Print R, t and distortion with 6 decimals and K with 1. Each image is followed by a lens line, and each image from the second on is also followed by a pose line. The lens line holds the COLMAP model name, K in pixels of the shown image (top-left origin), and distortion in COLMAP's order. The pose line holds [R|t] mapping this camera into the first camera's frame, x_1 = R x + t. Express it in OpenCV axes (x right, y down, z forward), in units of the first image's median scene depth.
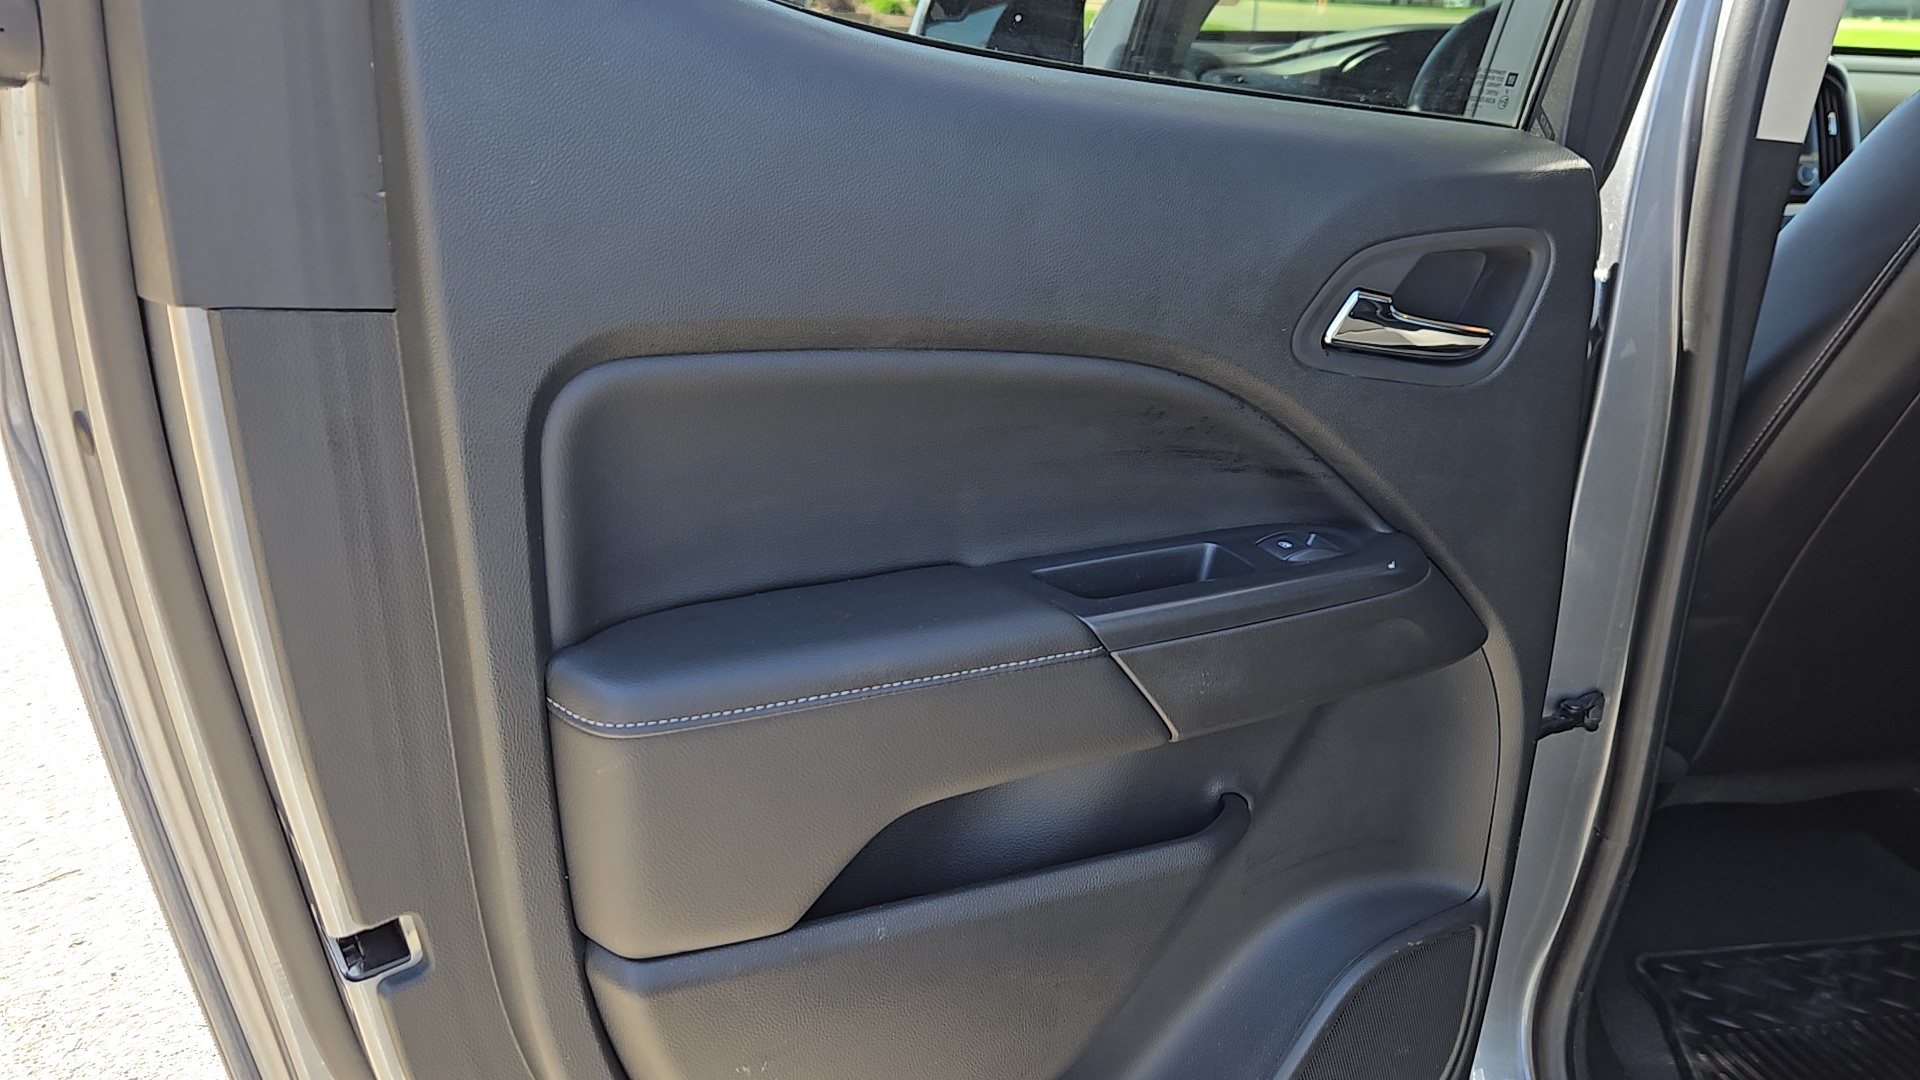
lens RADIAL K [[1596.8, 0, 956.3], [0, 1596.8, 534.3], [0, 0, 1]] dist [0.013465, -0.002023]
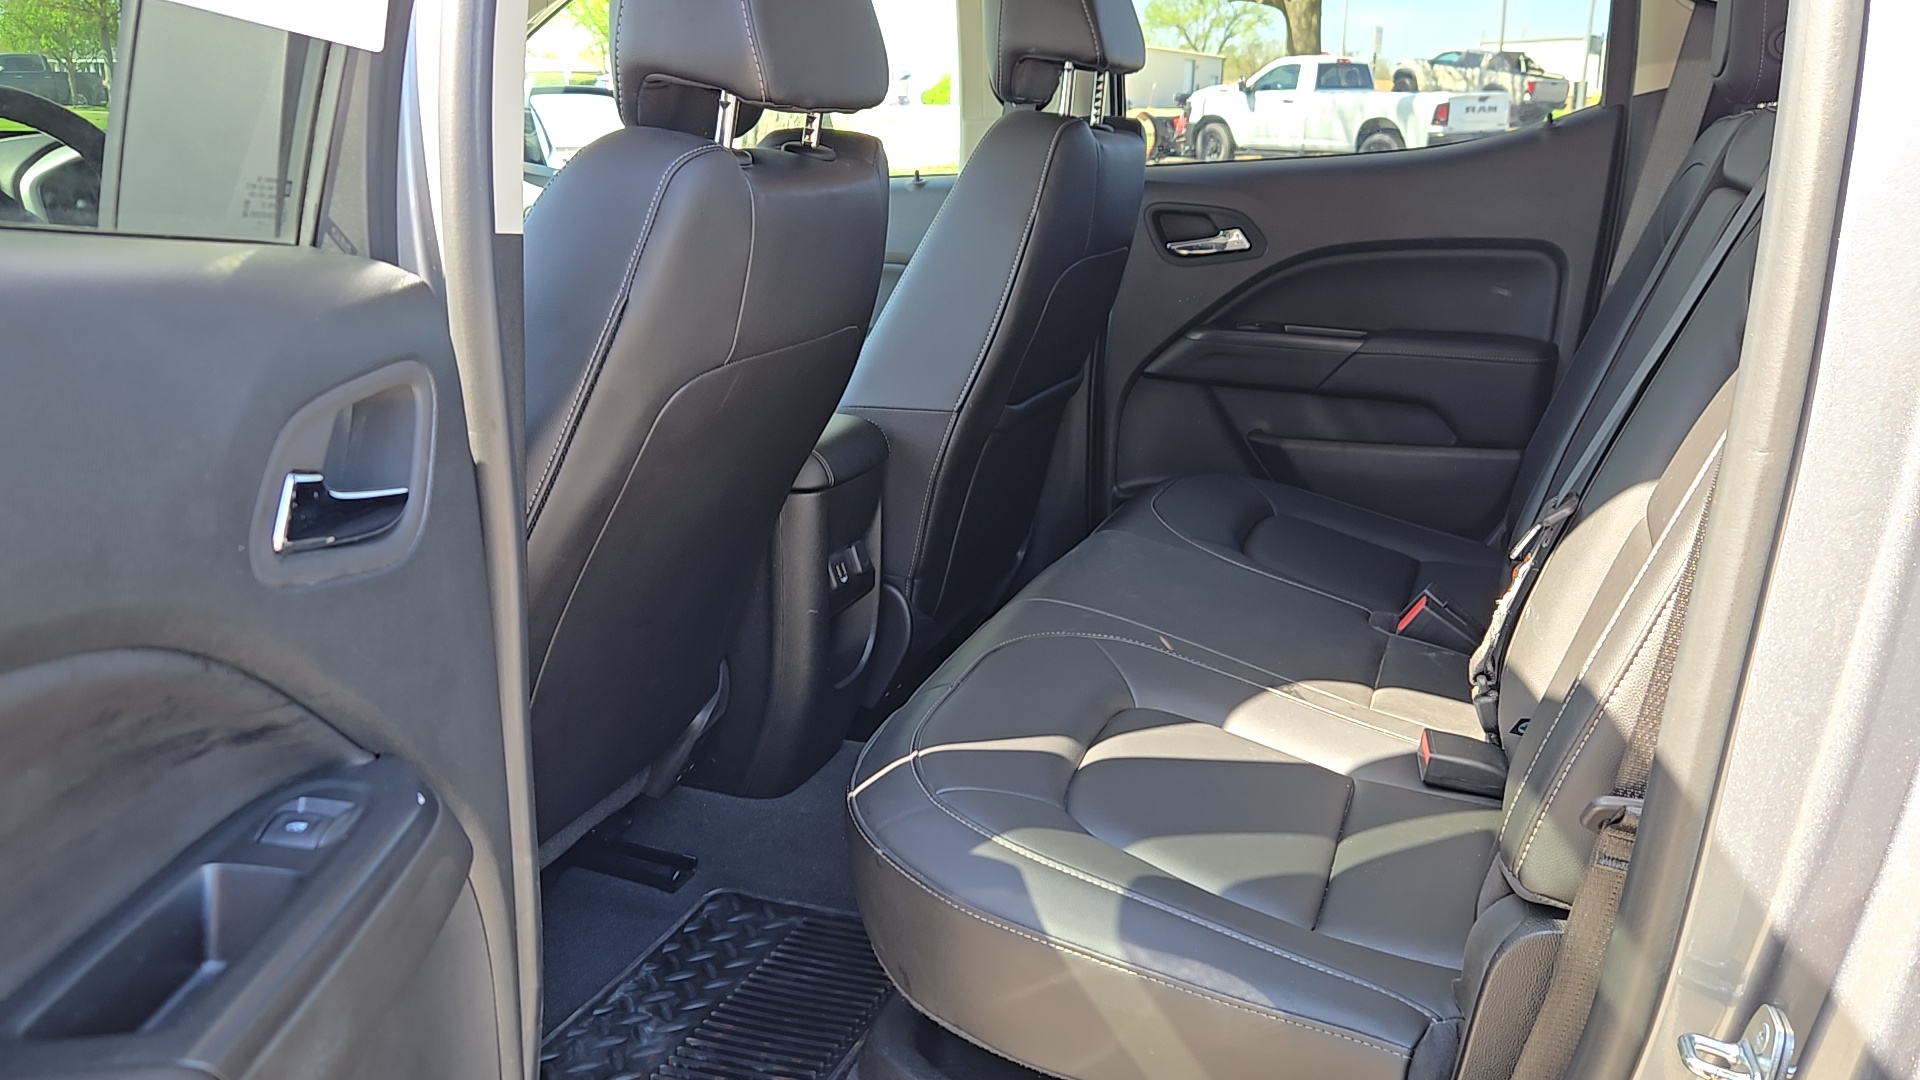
lens RADIAL K [[1596.8, 0, 956.3], [0, 1596.8, 534.3], [0, 0, 1]] dist [0.013465, -0.002023]
pose [[0.509922, -0.231178, 0.828575, -0.162312], [0.261725, 0.959241, 0.106563, -0.090399], [-0.819438, 0.162520, 0.549643, 0.242834]]
